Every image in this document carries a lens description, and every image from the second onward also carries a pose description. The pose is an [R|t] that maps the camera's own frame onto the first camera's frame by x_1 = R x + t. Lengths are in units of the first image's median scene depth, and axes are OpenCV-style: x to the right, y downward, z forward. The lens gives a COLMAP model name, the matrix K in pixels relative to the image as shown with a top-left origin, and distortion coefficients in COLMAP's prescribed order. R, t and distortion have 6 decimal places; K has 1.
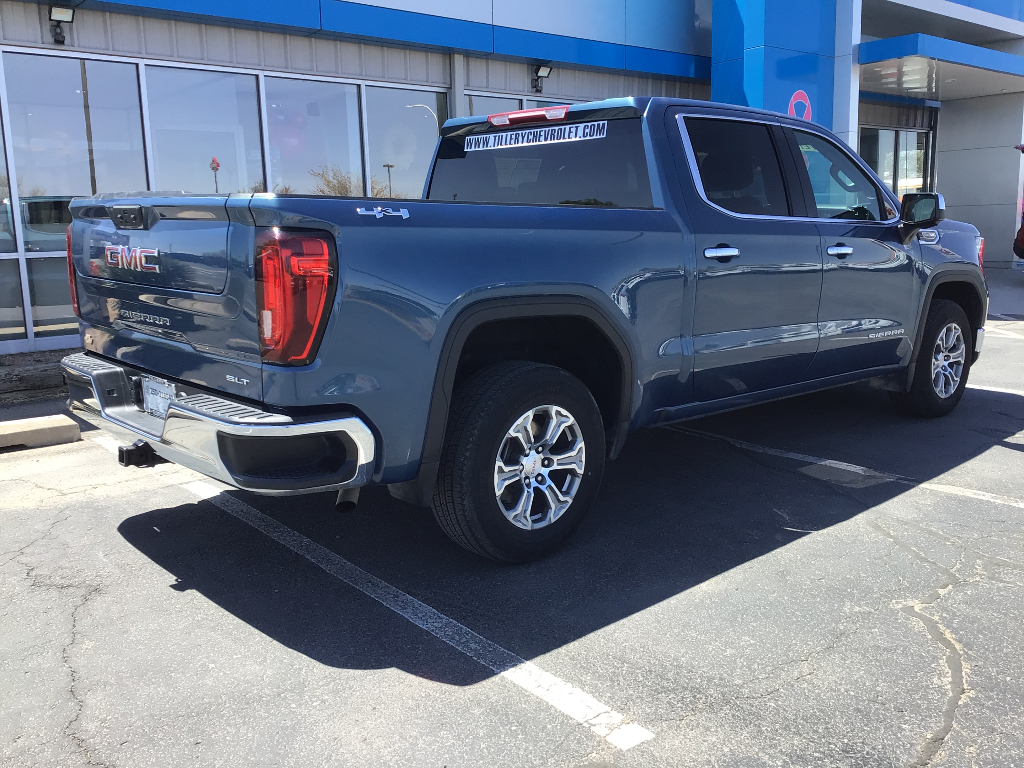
lens RADIAL K [[911.2, 0, 513.4], [0, 911.2, 380.4], [0, 0, 1]] dist [0.034219, -0.042628]
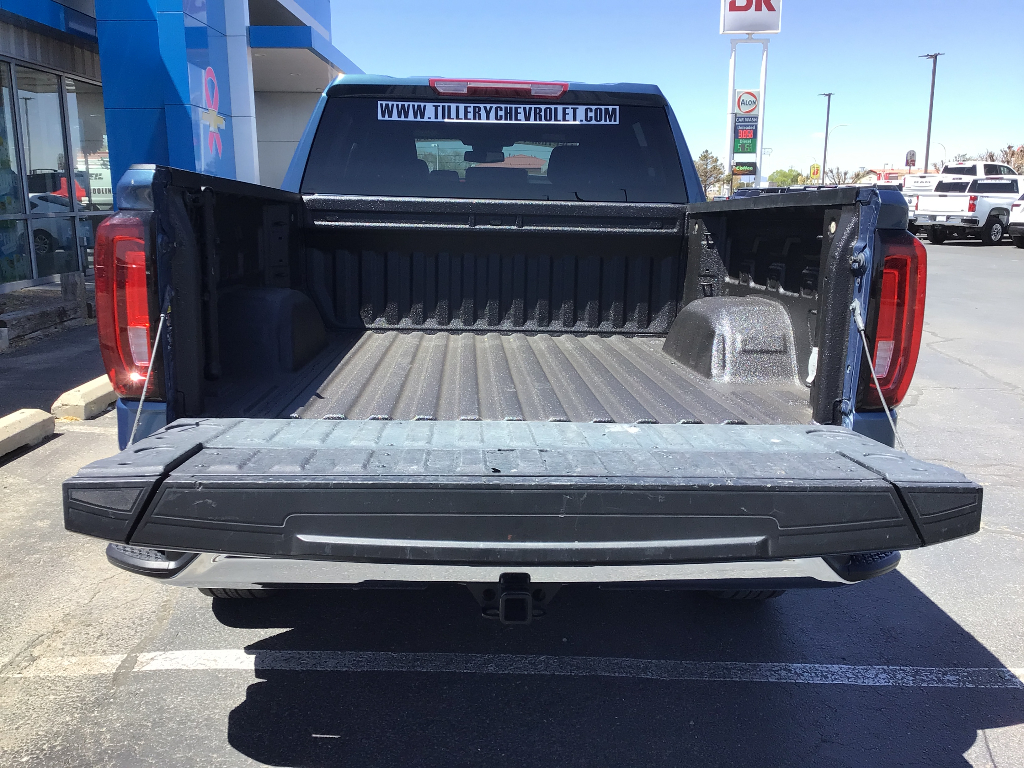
lens RADIAL K [[911.2, 0, 510.2], [0, 911.2, 388.5], [0, 0, 1]] dist [0.034219, -0.042628]
pose [[0.647900, -0.130261, 0.750505, -0.661899], [0.109957, 0.990944, 0.077069, -0.083134], [-0.753747, 0.032590, 0.656356, 0.470136]]
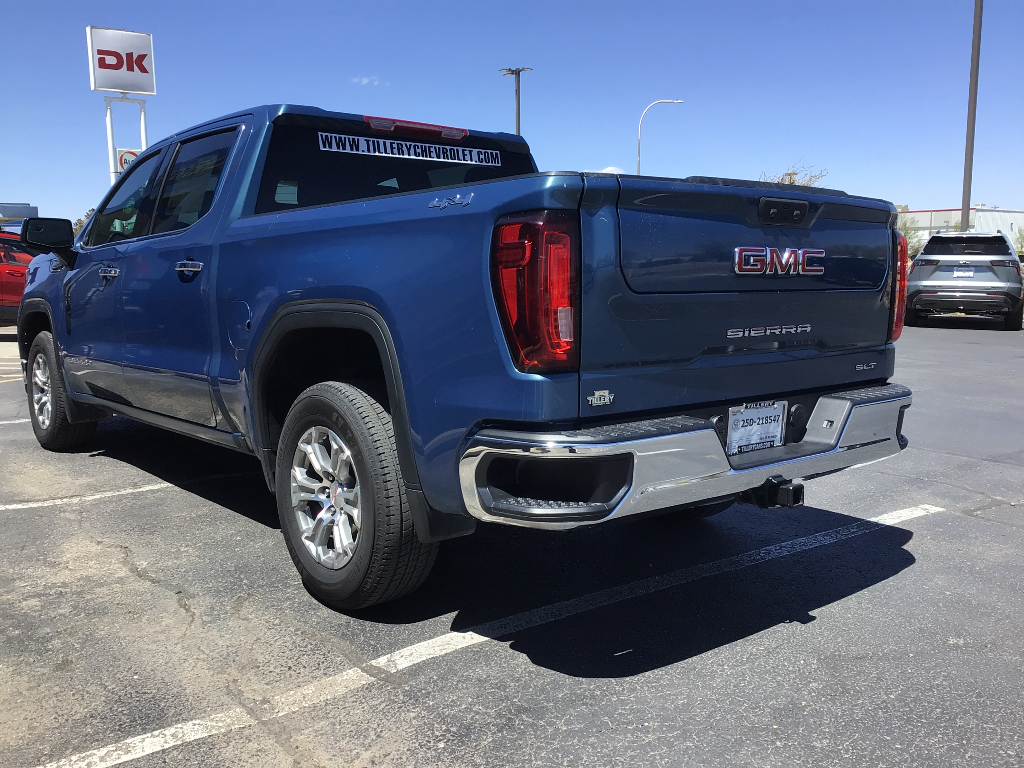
lens RADIAL K [[911.2, 0, 514.1], [0, 911.2, 385.8], [0, 0, 1]] dist [0.034219, -0.042628]
pose [[0.057395, -0.115195, 0.991683, -0.970944], [0.174319, 0.979218, 0.103659, -0.114277], [-0.983015, 0.166919, 0.076283, 0.906269]]
